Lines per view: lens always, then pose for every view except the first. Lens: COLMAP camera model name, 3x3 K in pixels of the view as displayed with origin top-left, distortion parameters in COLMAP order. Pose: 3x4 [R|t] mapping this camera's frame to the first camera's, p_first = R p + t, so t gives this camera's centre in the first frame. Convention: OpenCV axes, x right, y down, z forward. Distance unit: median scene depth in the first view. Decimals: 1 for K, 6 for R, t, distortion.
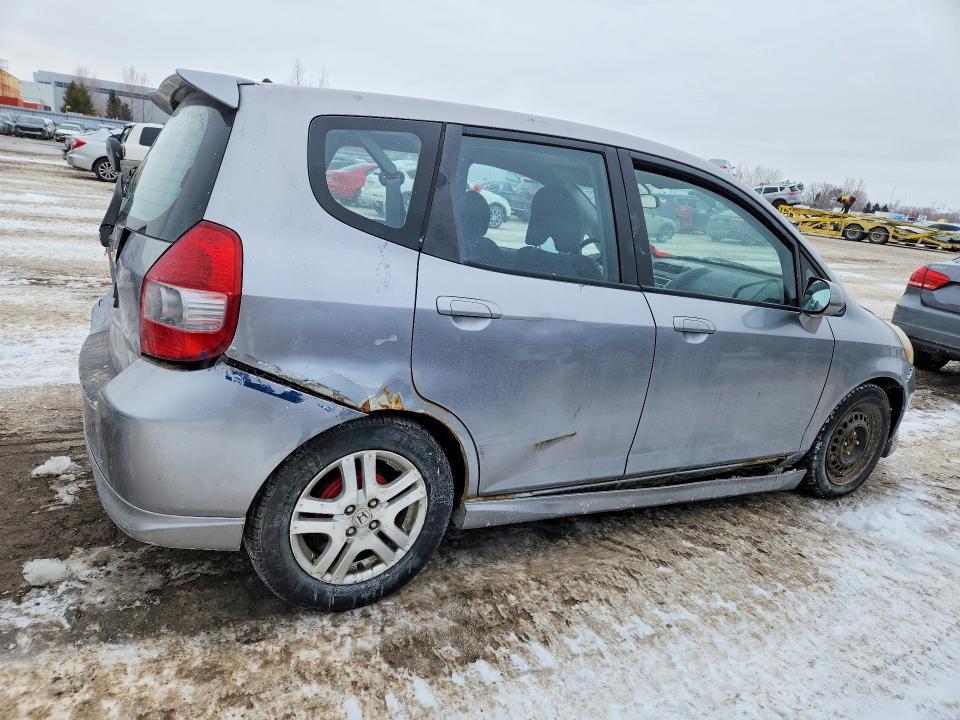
lens RADIAL K [[722.1, 0, 480.0], [0, 722.1, 360.0], [0, 0, 1]] dist [0.091233, -0.106620]
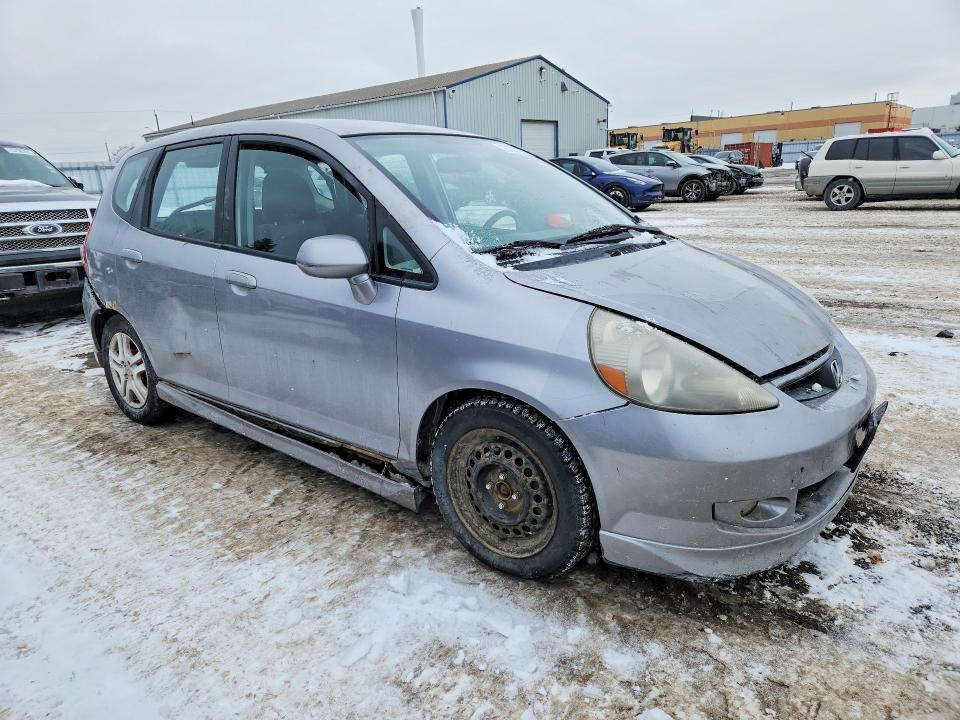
lens RADIAL K [[722.1, 0, 480.0], [0, 722.1, 360.0], [0, 0, 1]] dist [0.091233, -0.106620]
pose [[0.279216, 0.105455, -0.954420, 1.639748], [-0.163352, 0.984680, 0.061010, -0.062208], [0.946232, 0.138871, 0.292164, 1.135553]]
